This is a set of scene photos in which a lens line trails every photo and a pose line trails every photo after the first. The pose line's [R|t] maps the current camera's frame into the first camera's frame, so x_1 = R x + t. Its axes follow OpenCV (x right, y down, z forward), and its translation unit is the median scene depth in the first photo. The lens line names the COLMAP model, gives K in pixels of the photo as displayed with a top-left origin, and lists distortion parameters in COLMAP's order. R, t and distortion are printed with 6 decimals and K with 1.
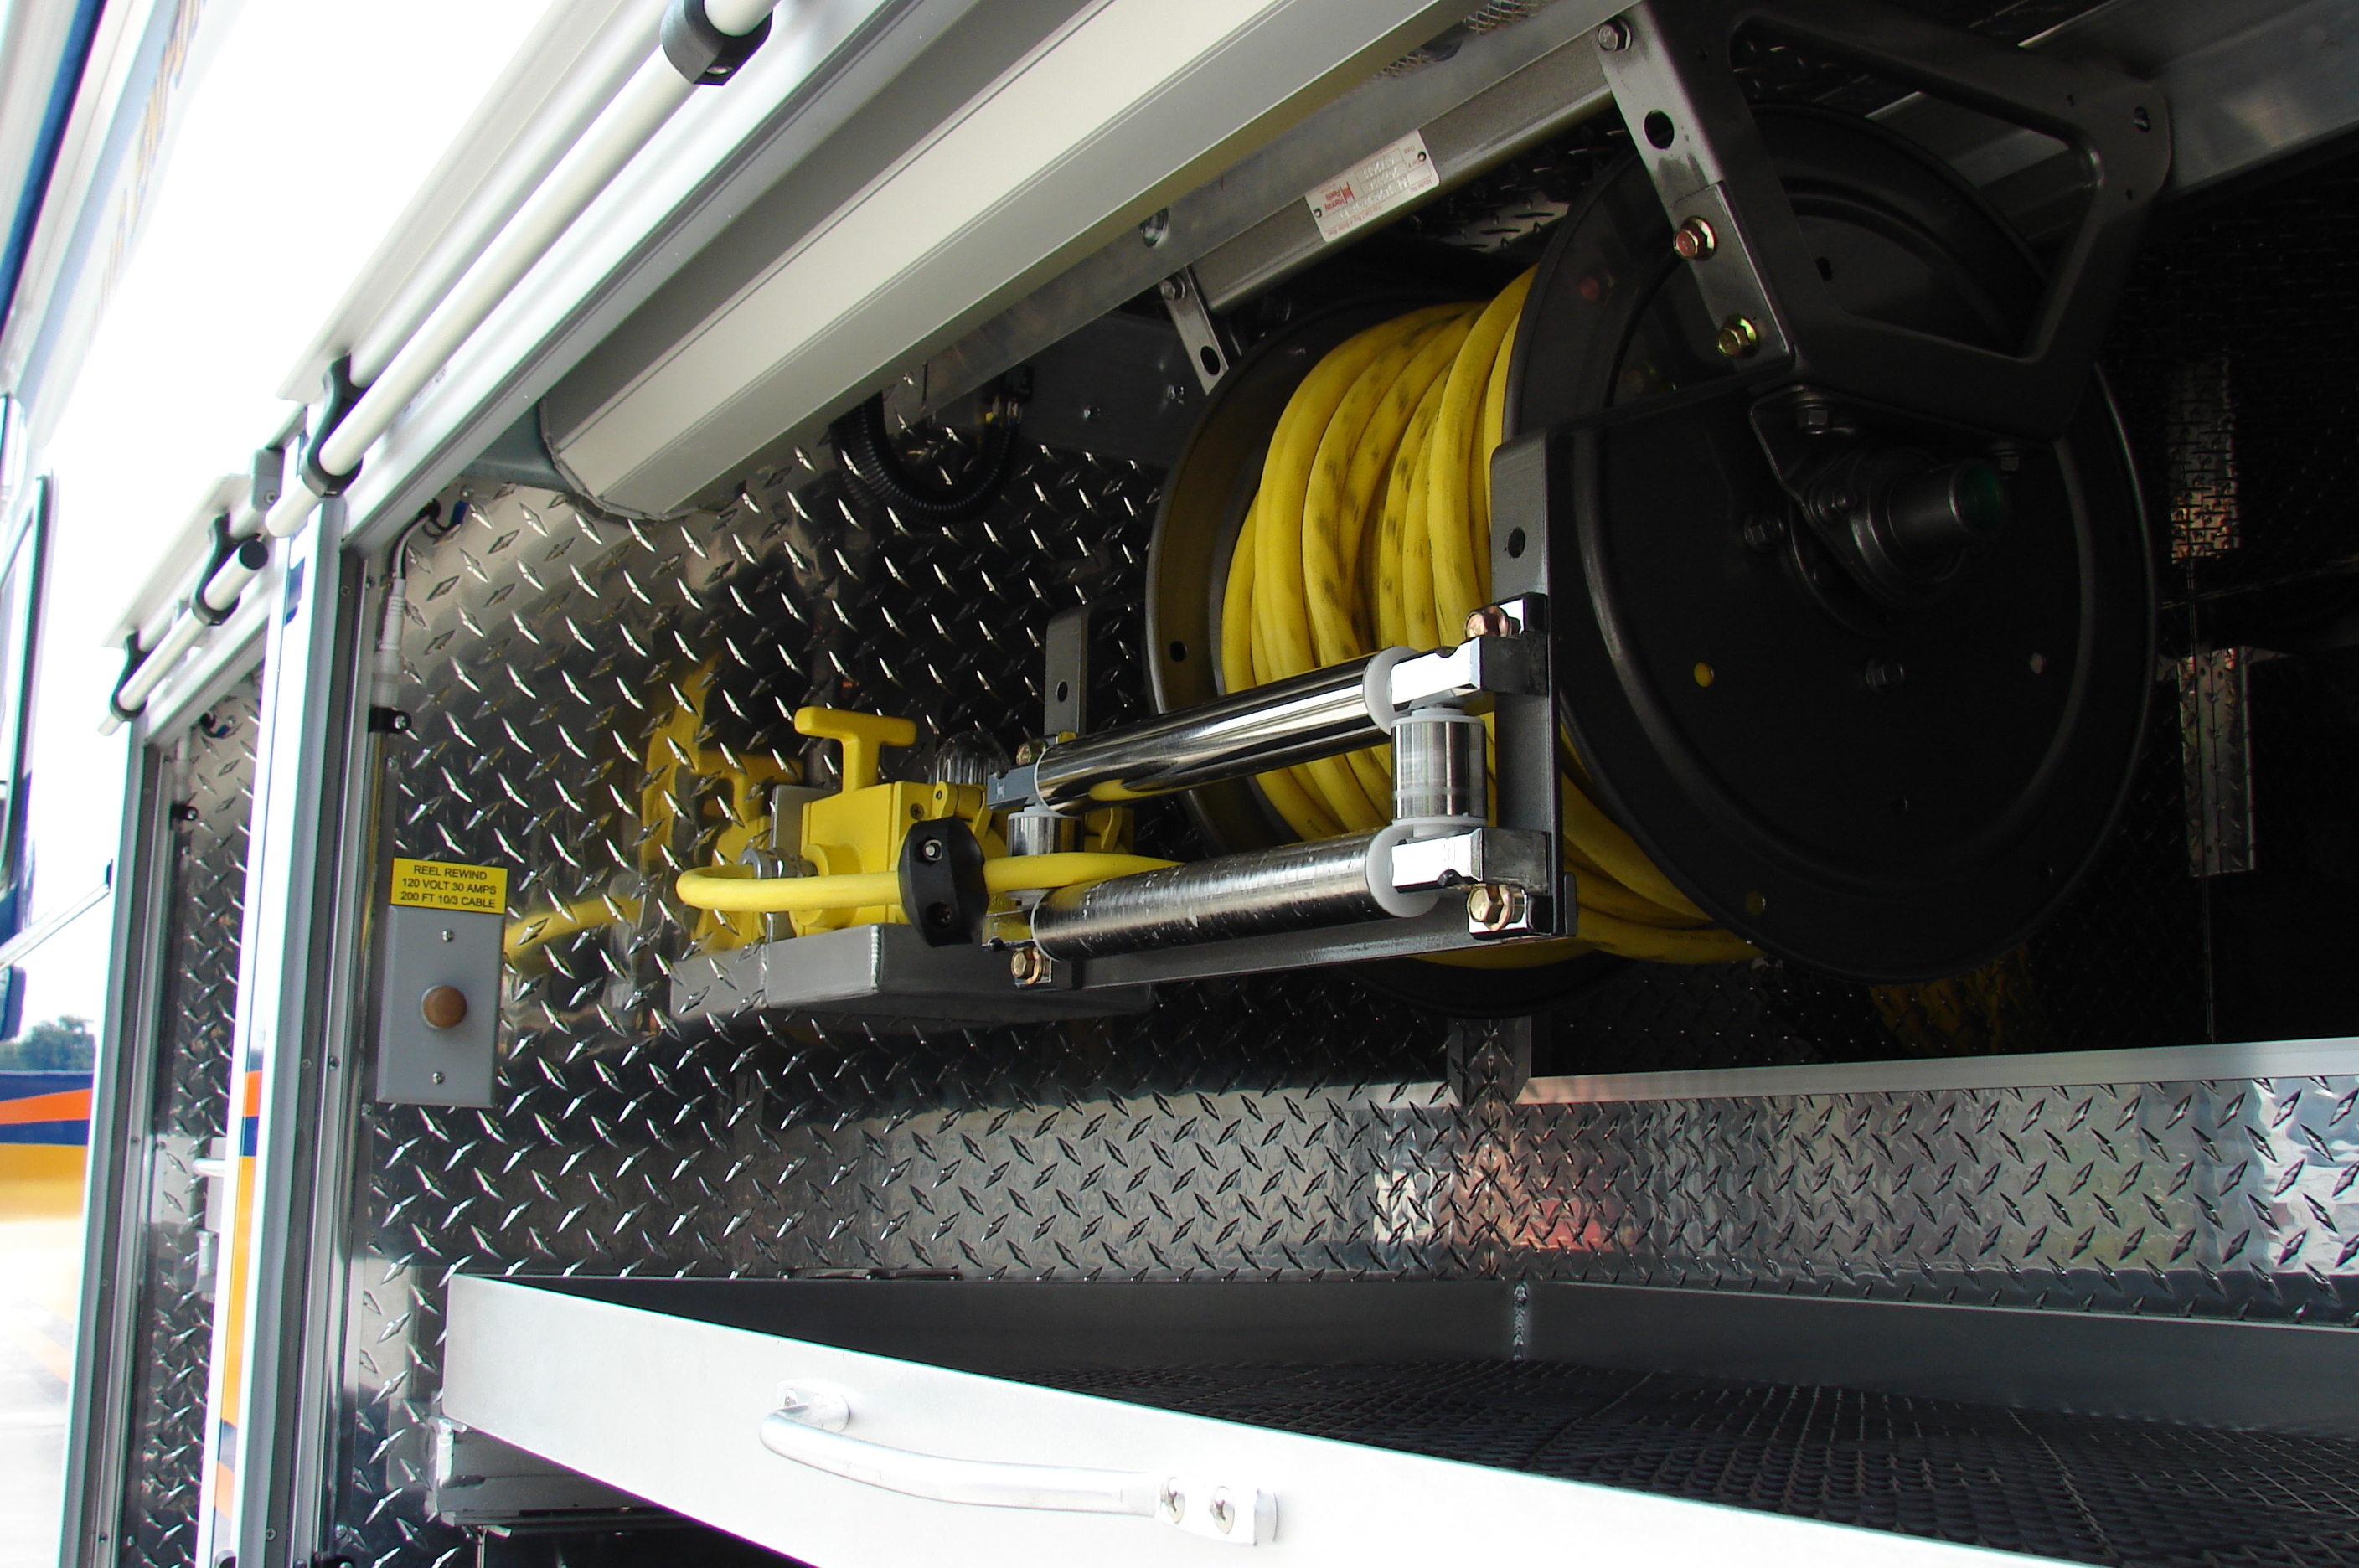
lens RADIAL K [[2514.1, 0, 1118.0], [0, 2514.1, 783.7], [0, 0, 1]] dist [-0.318288, 1.111246]
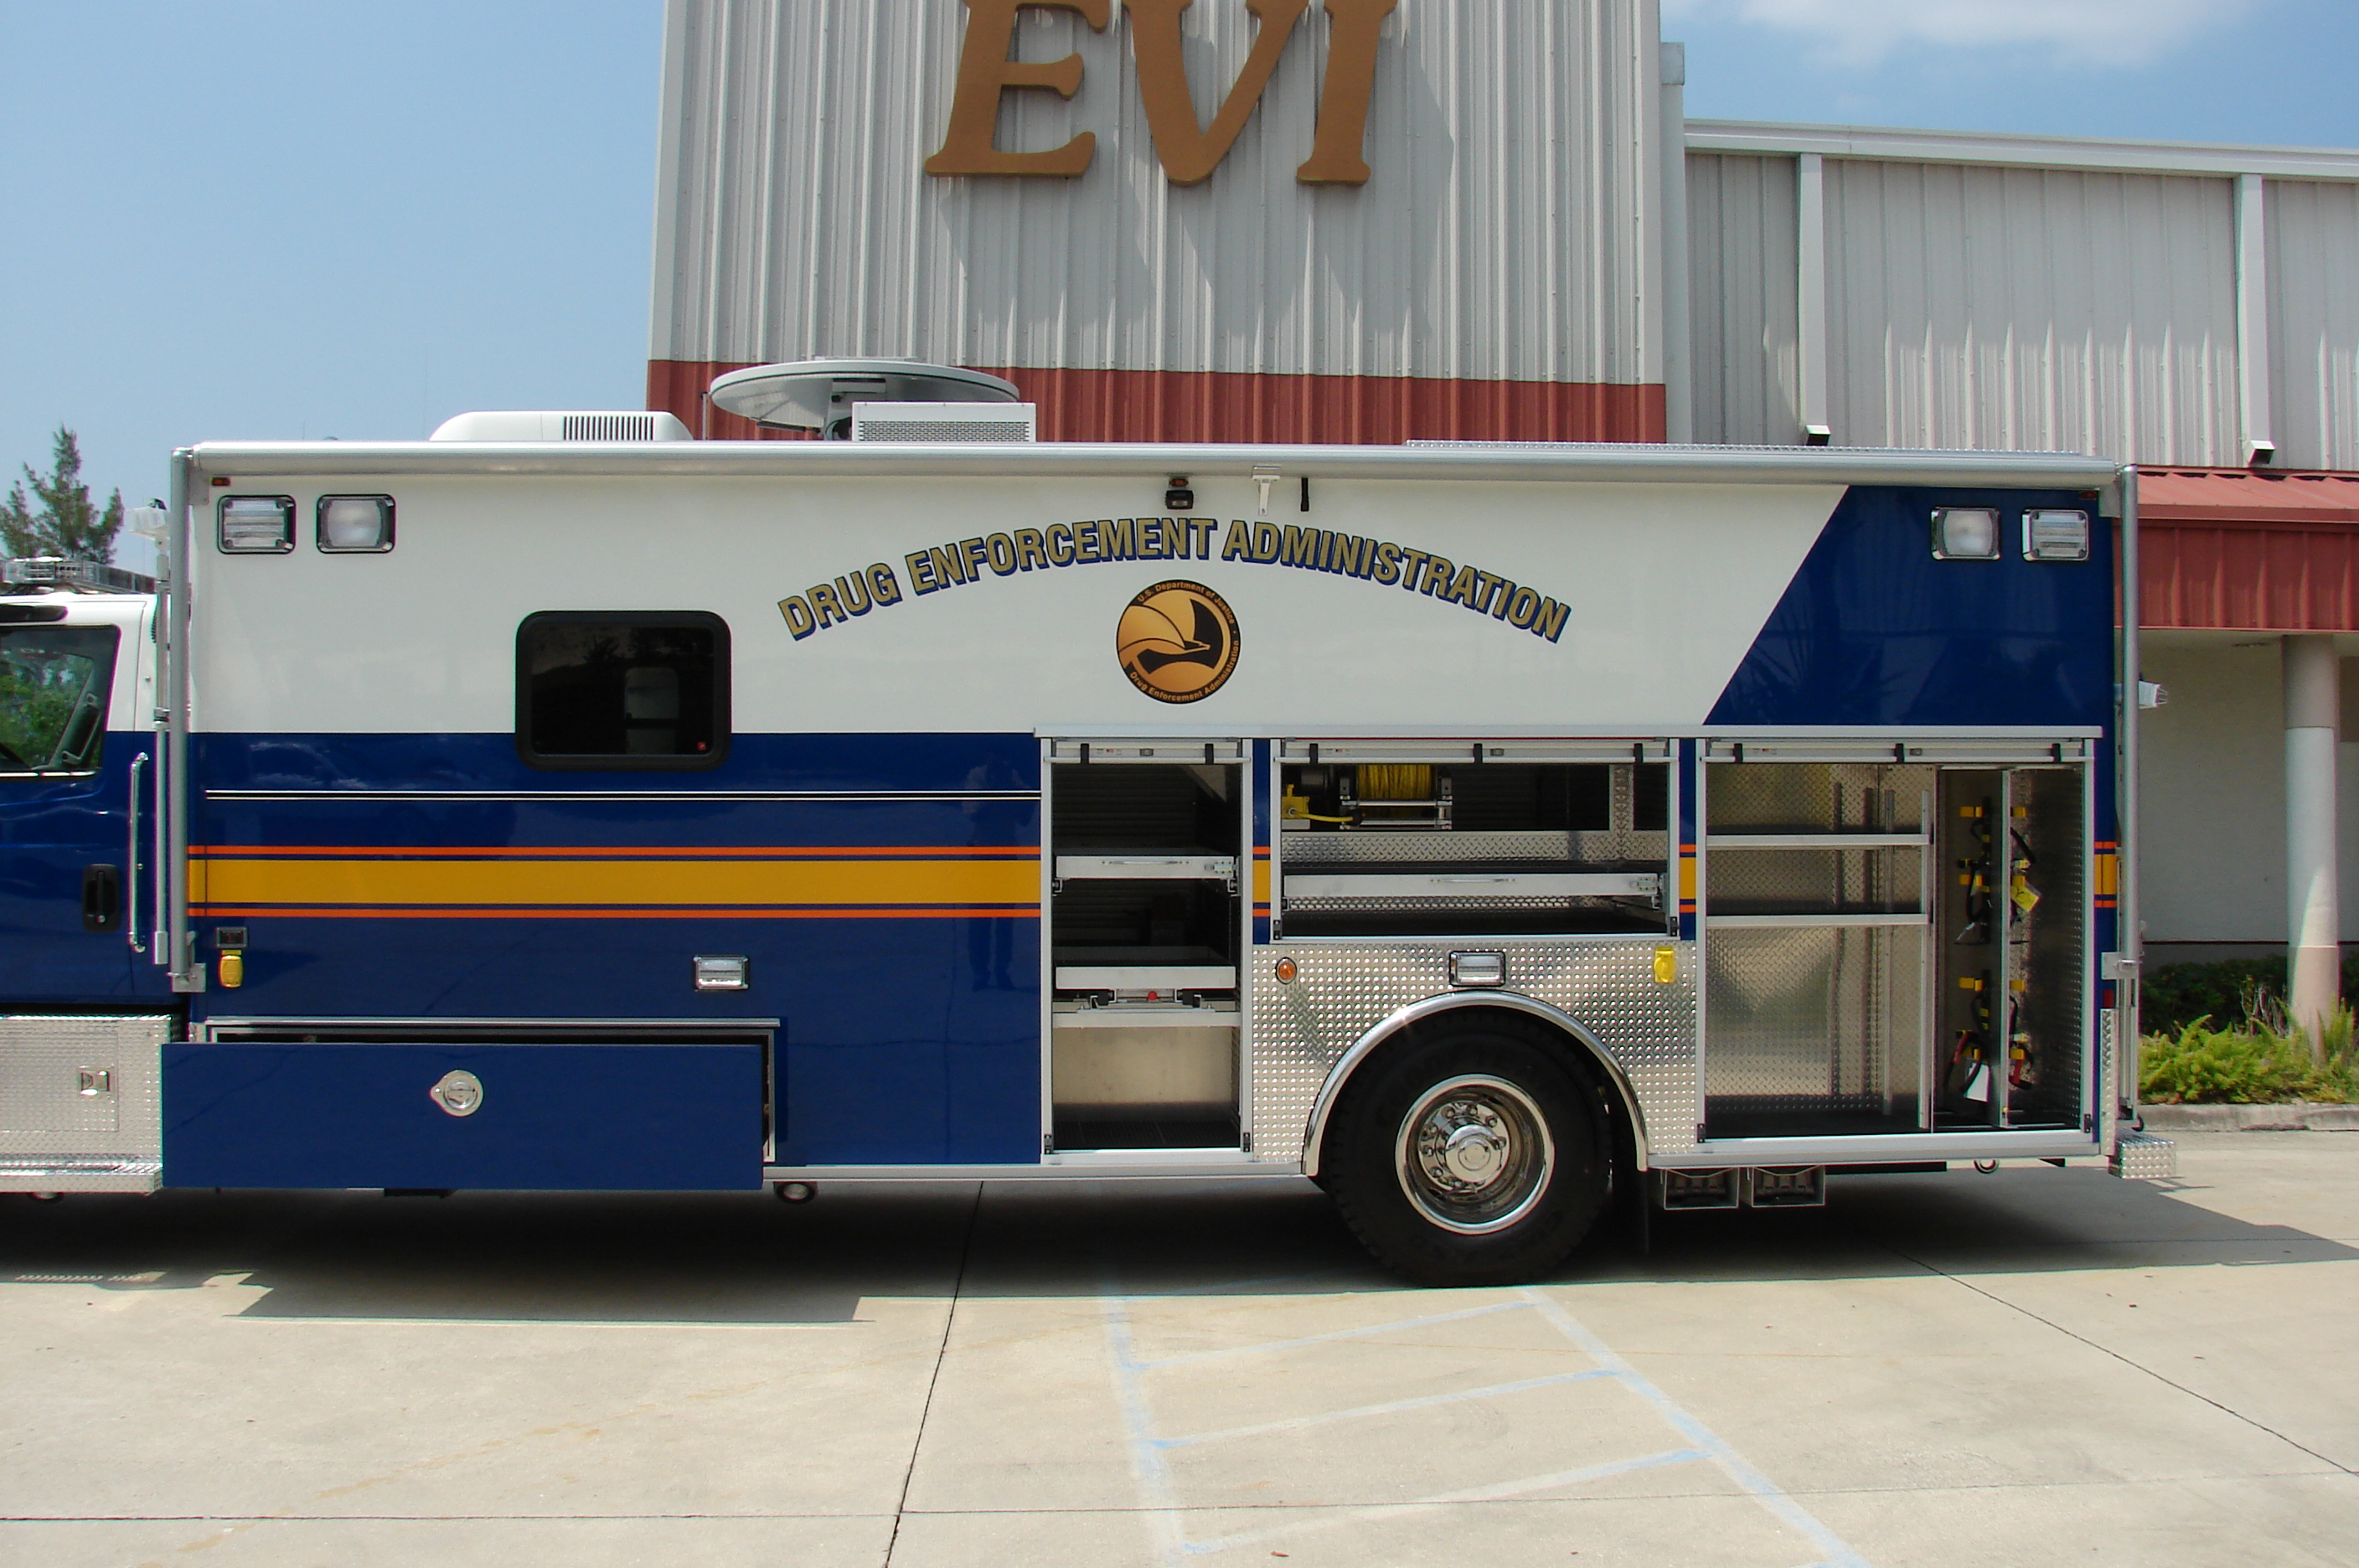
lens RADIAL K [[2550.0, 0, 1180.4], [0, 2550.0, 736.7], [0, 0, 1]] dist [-0.202626, 0.224341]
pose [[0.421411, -0.004436, 0.906859, -7.416362], [-0.125176, 0.990132, 0.063011, -0.635292], [-0.898189, -0.140071, 0.416697, -1.724599]]
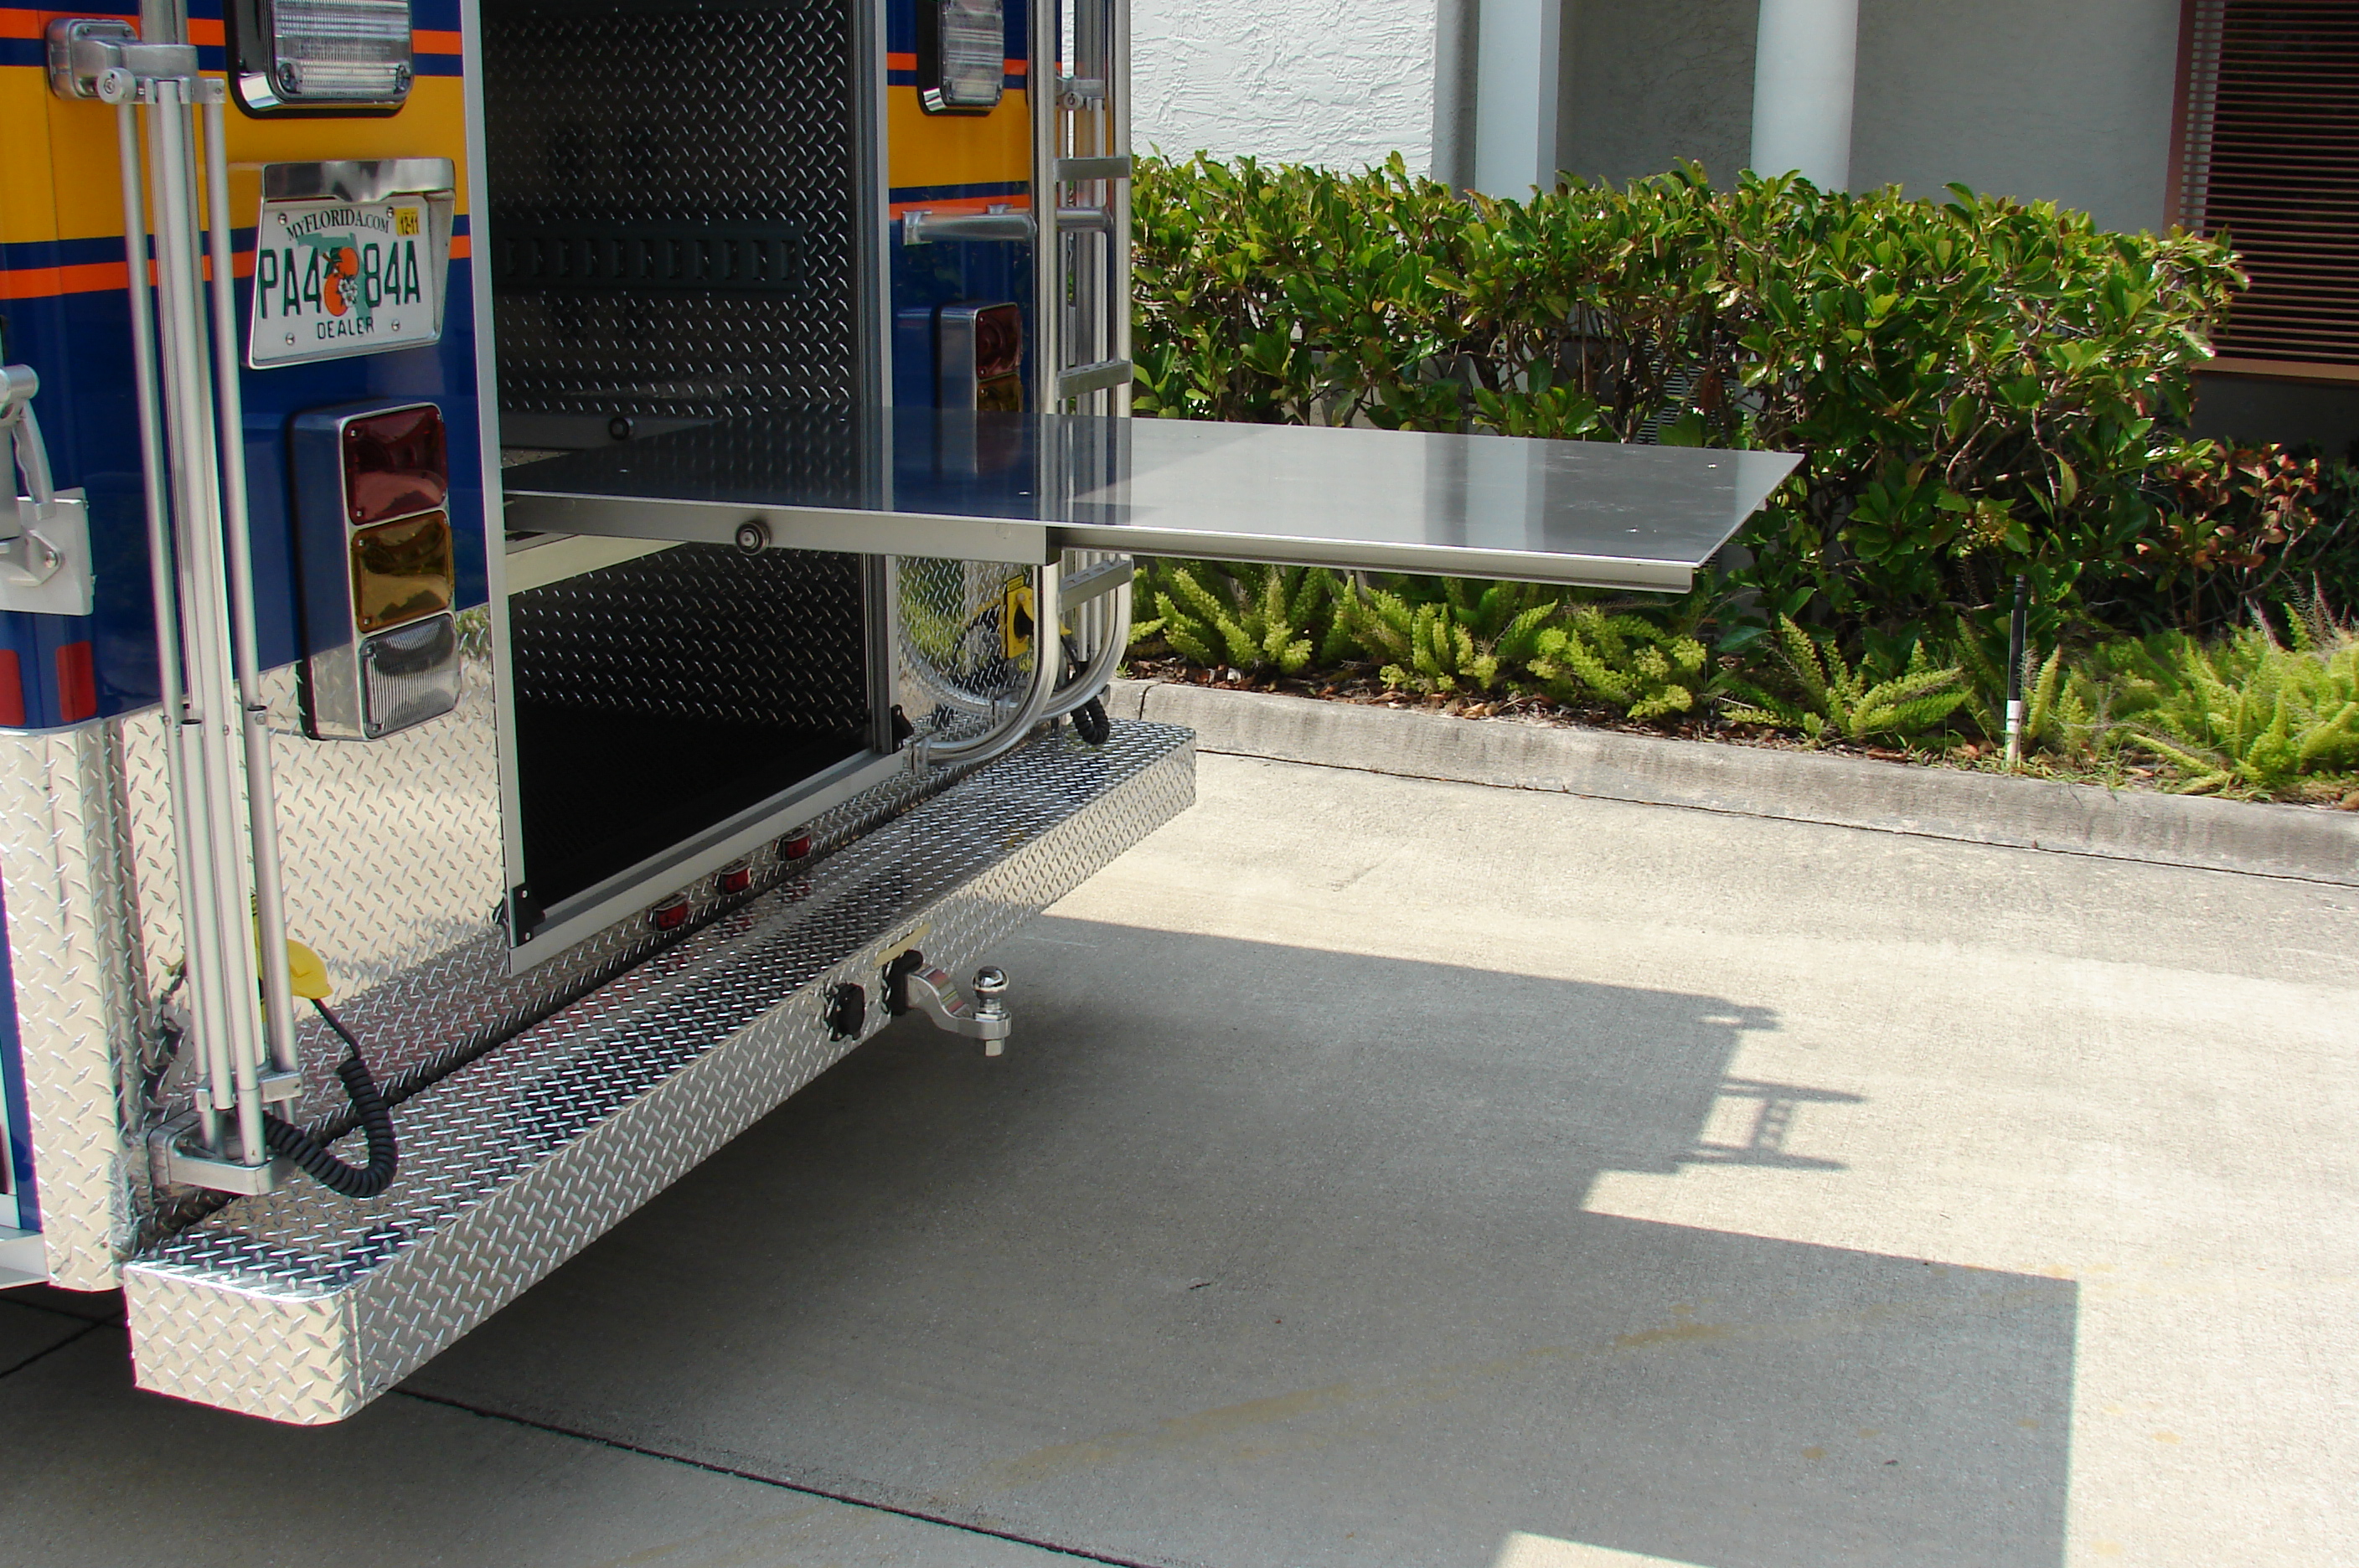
lens RADIAL K [[2550.0, 0, 1180.4], [0, 2550.0, 736.7], [0, 0, 1]] dist [-0.202626, 0.224341]
pose [[0.750567, -0.167211, 0.639288, 0.338262], [-0.089416, 0.932856, 0.348976, -0.386167], [-0.654717, -0.319092, 0.685220, -3.076694]]
